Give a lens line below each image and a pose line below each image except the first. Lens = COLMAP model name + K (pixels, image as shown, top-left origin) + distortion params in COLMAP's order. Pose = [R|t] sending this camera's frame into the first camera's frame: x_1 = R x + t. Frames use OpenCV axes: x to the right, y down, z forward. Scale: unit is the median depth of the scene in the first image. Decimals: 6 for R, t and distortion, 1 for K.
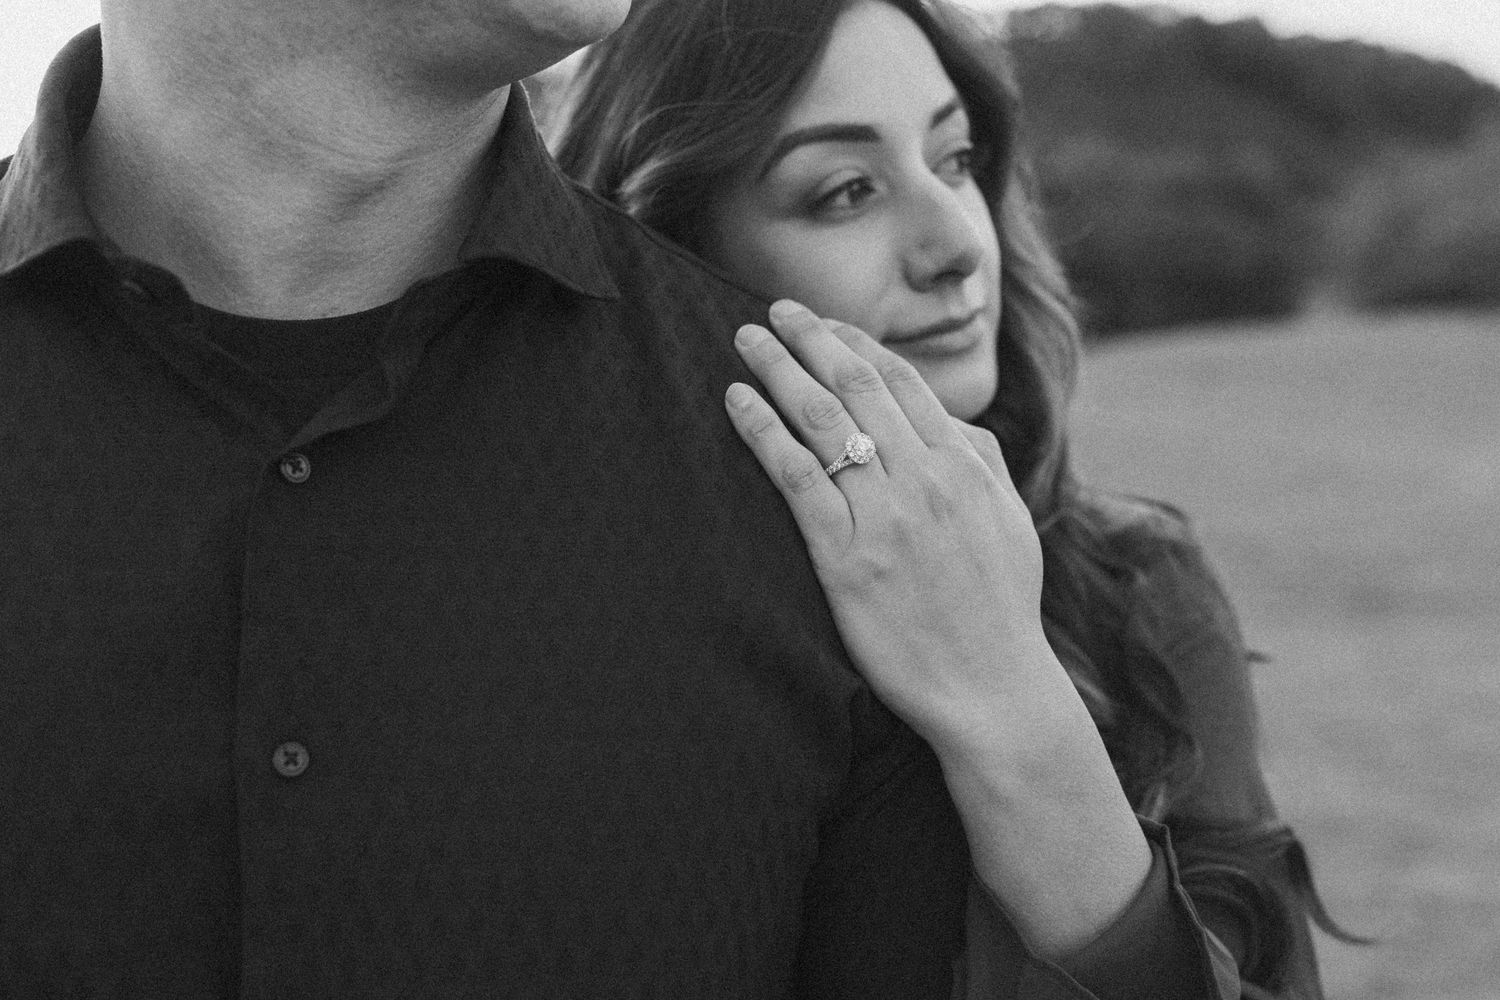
lens RADIAL K [[1519.9, 0, 751.3], [0, 1519.9, 503.7], [0, 0, 1]] dist [0.016897, 0.000000]
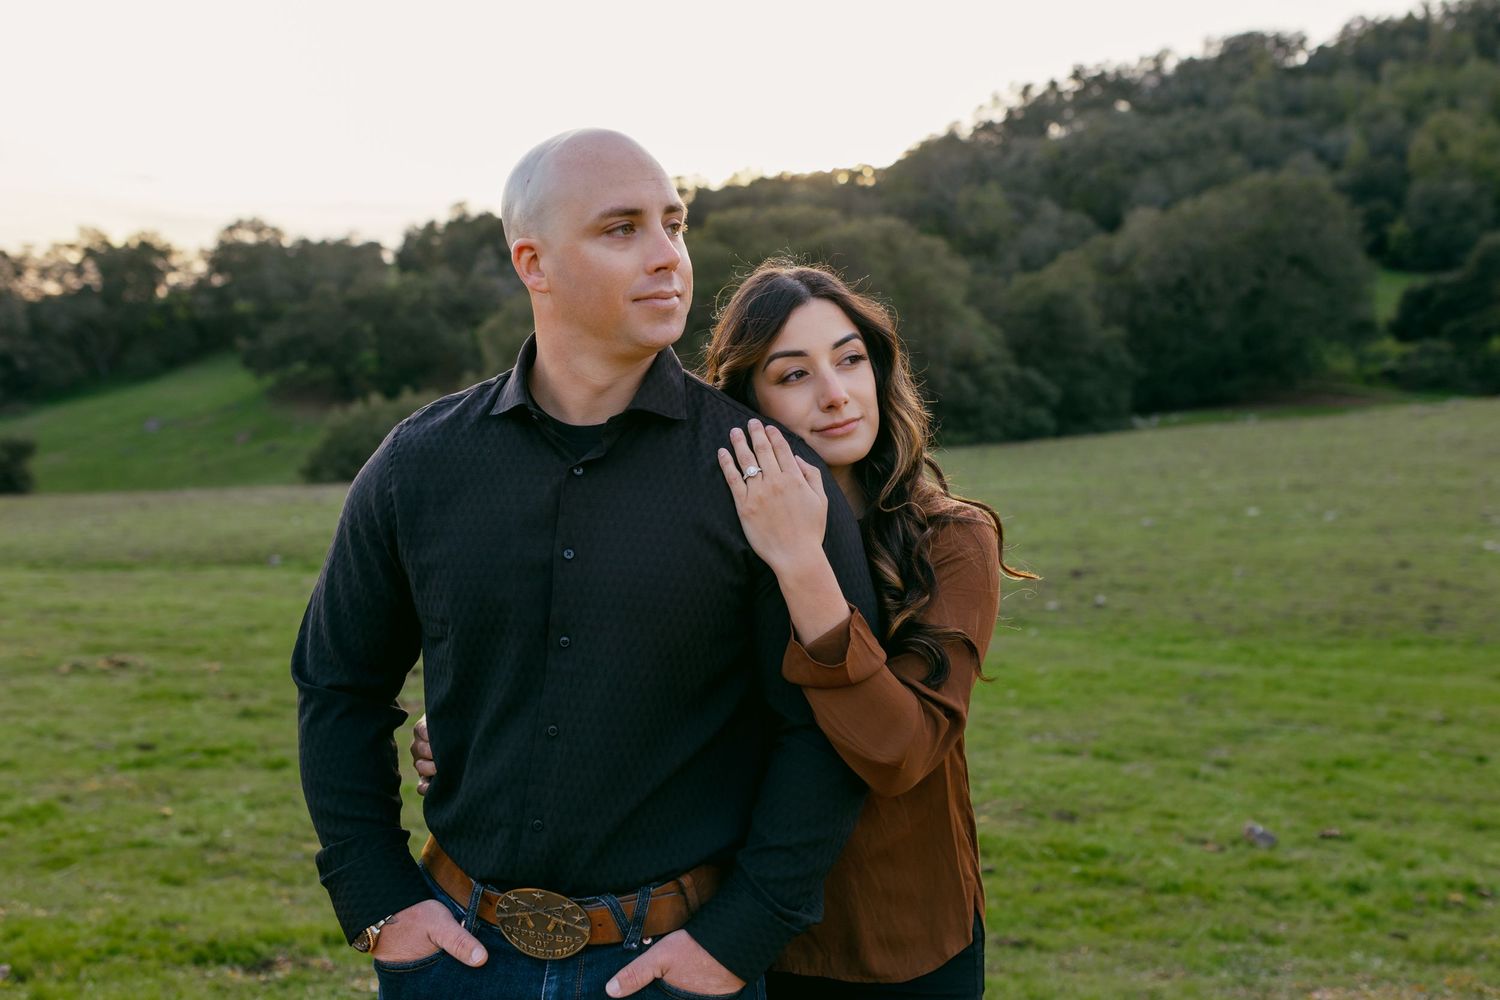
lens RADIAL K [[1519.9, 0, 750.4], [0, 1519.9, 497.1], [0, 0, 1]] dist [0.016897, 0.000000]
pose [[0.934127, 0.044218, -0.354192, 1.139801], [-0.047846, 0.998854, -0.001490, 0.019278], [0.353720, 0.018338, 0.935171, -1.832449]]
